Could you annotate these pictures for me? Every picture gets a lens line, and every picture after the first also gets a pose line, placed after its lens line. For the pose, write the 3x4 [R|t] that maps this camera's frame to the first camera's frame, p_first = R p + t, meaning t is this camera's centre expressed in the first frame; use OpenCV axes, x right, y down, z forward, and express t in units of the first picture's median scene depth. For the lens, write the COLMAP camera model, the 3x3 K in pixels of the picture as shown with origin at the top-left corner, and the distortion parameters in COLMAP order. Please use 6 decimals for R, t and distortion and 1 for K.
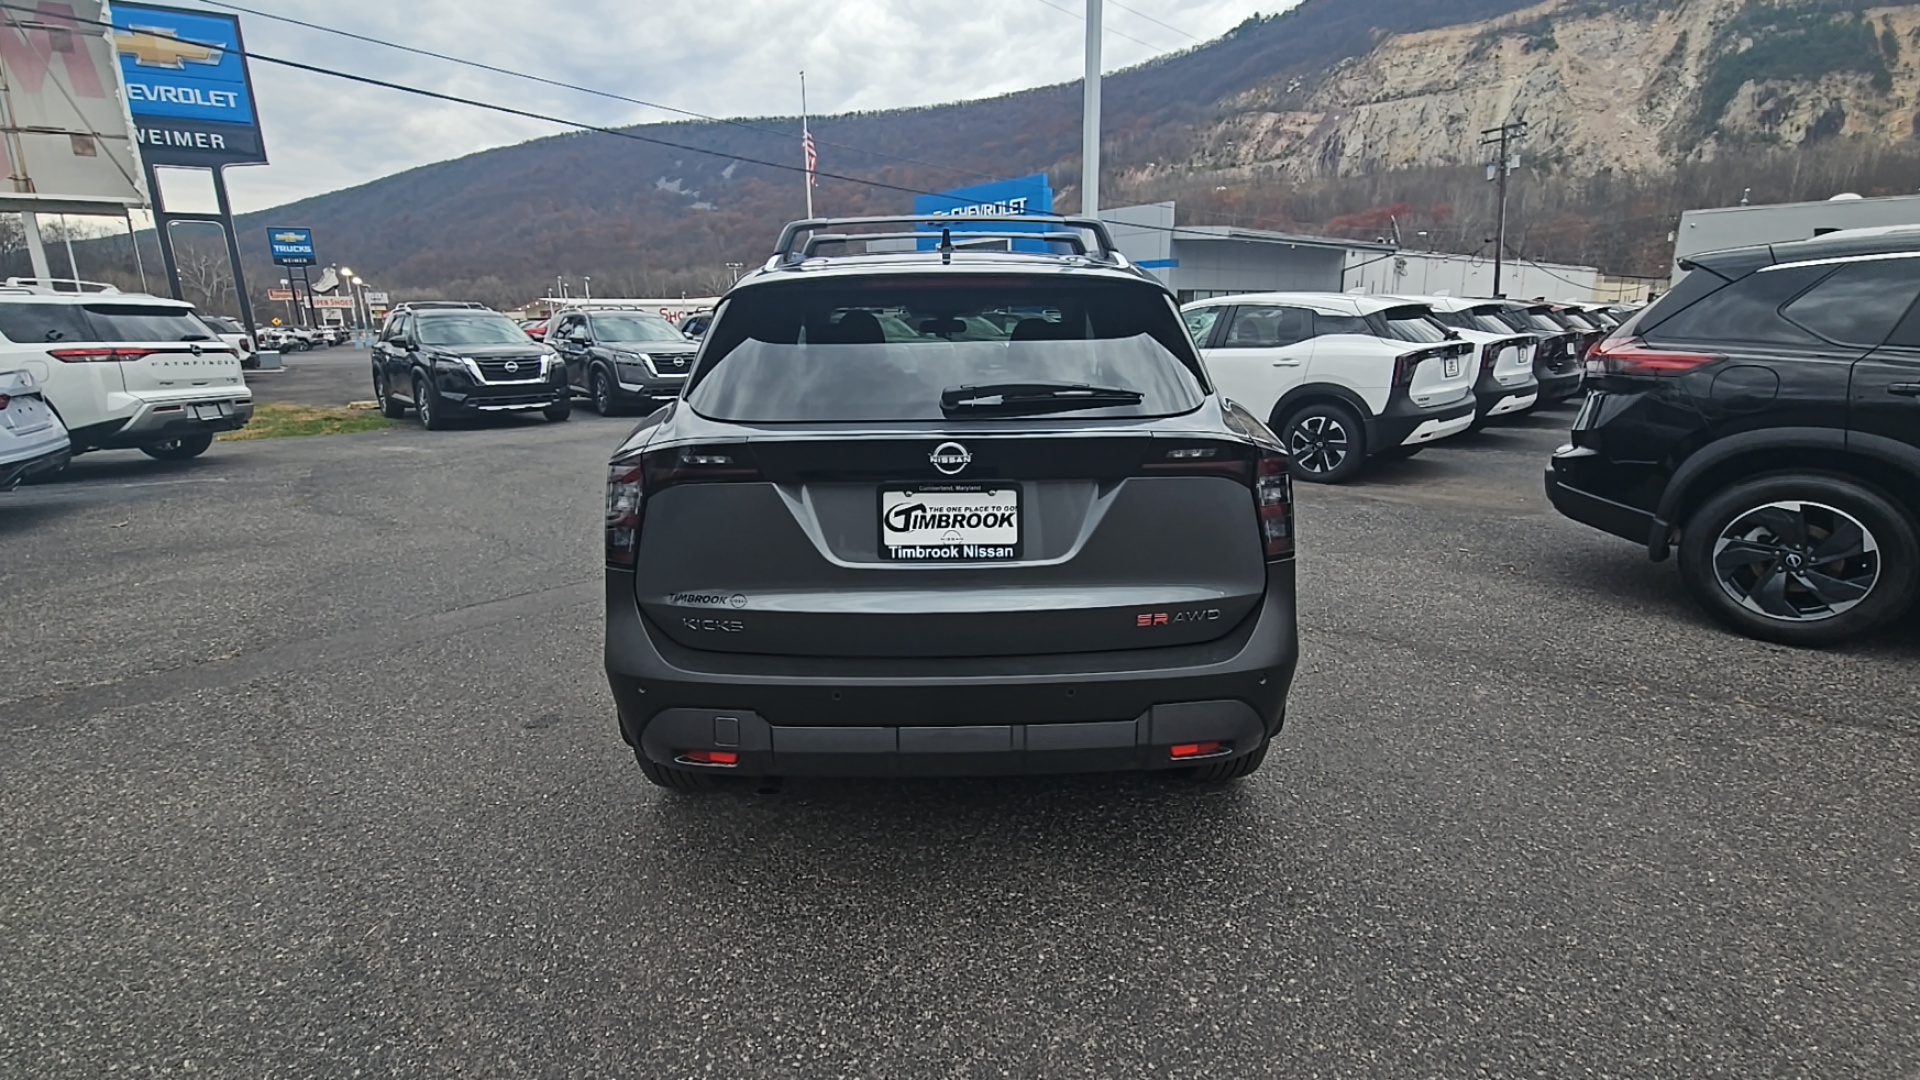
lens RADIAL K [[858.3, 0, 959.2], [0, 858.3, 539.1], [0, 0, 1]] dist [0.015090, -0.010632]
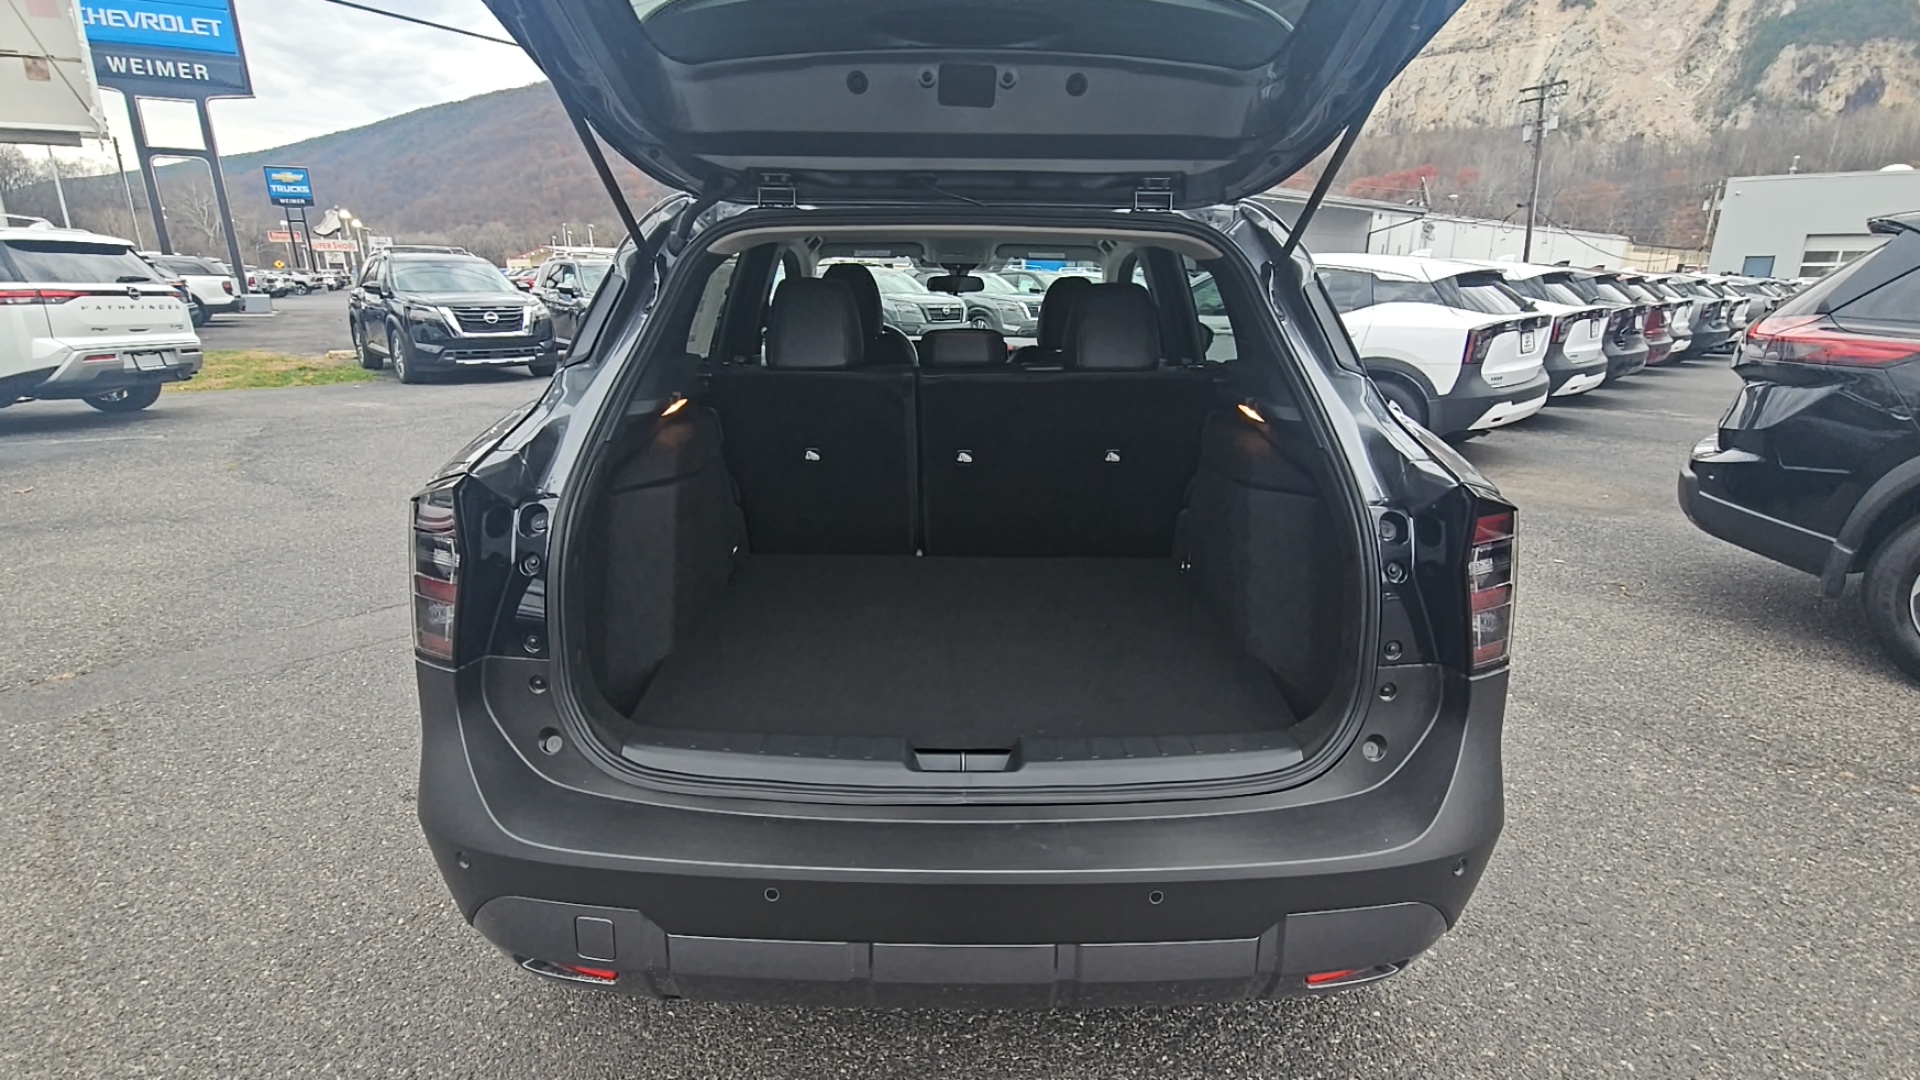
lens RADIAL K [[858.3, 0, 960.2], [0, 858.3, 539.6], [0, 0, 1]] dist [0.015090, -0.010632]
pose [[0.999730, 0.022645, -0.005214, -0.001659], [-0.022377, 0.998661, 0.046650, -0.015163], [0.006263, -0.046521, 0.998898, 0.061243]]
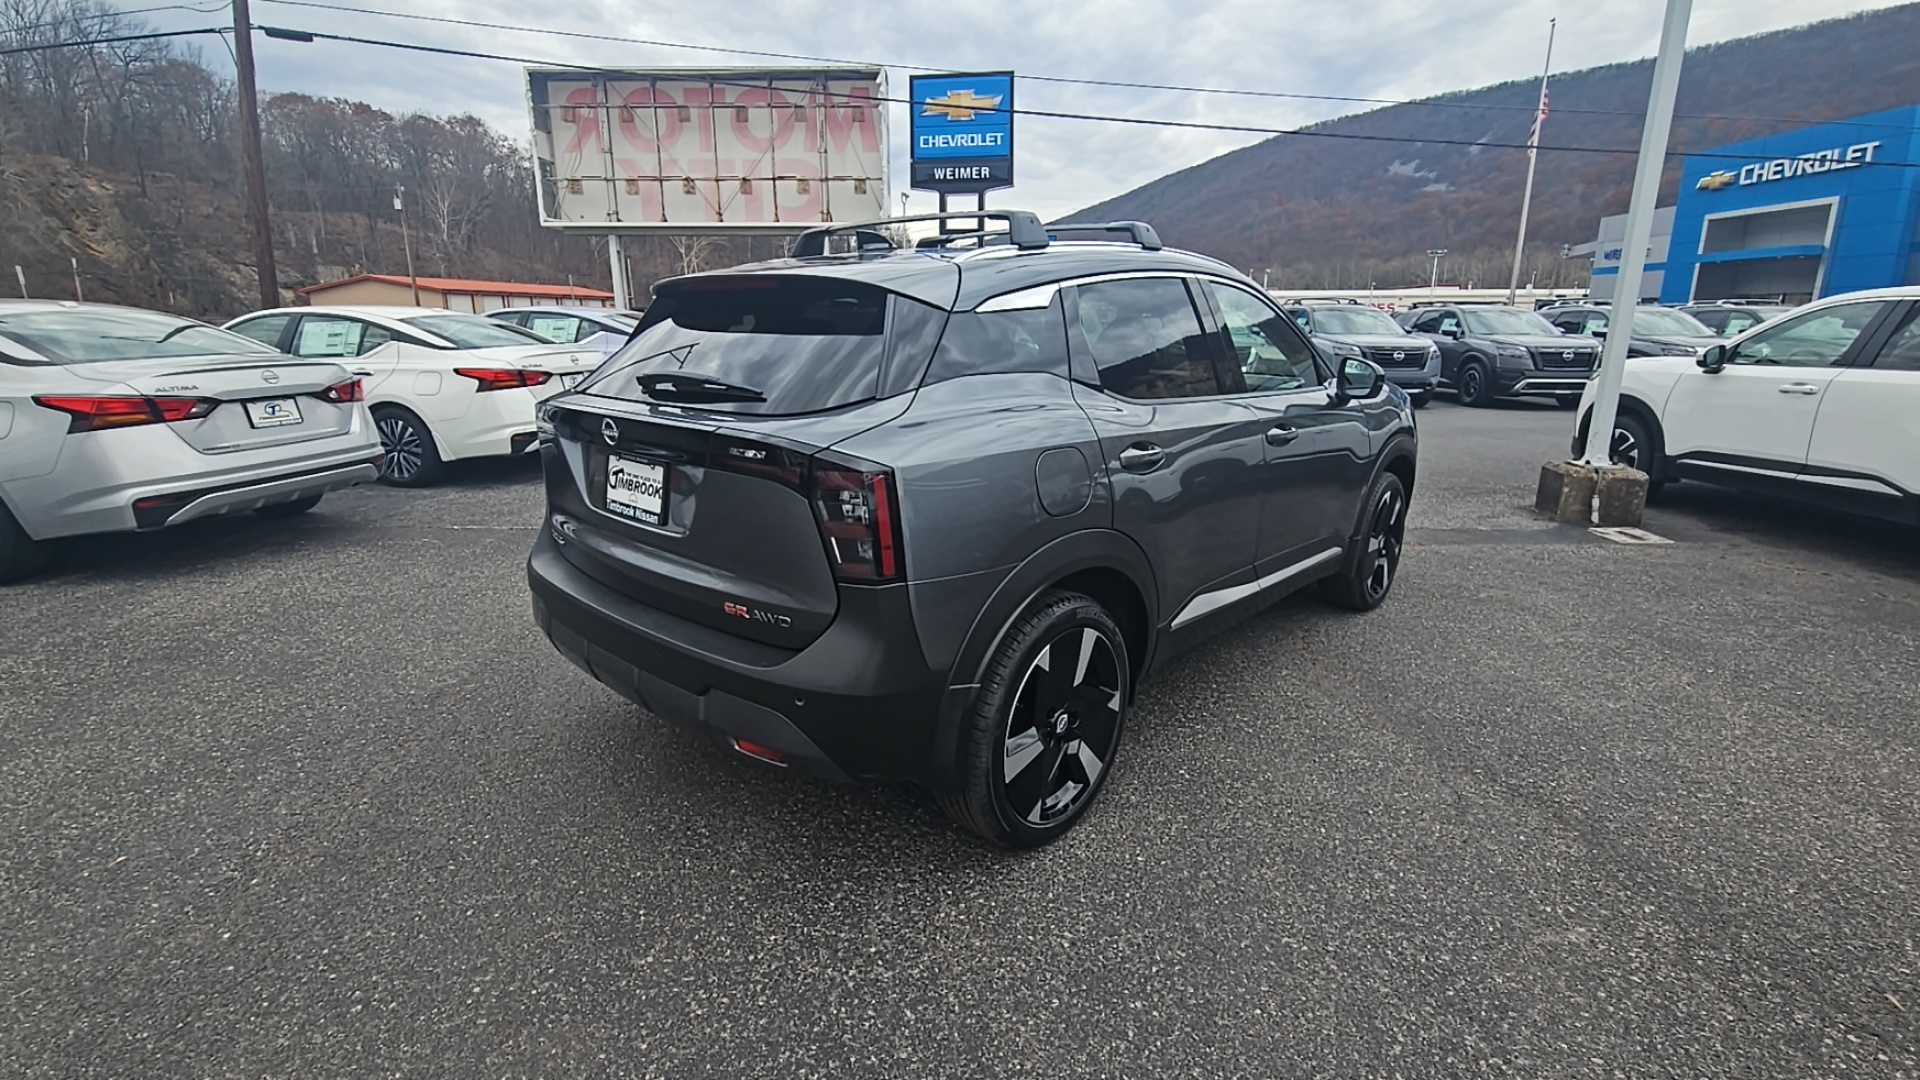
lens RADIAL K [[858.3, 0, 955.2], [0, 858.3, 538.5], [0, 0, 1]] dist [0.015090, -0.010632]
pose [[0.729506, 0.184641, -0.658580, 0.172006], [-0.179070, 0.980847, 0.076638, -0.018672], [0.660117, 0.062024, 0.748598, 0.062840]]
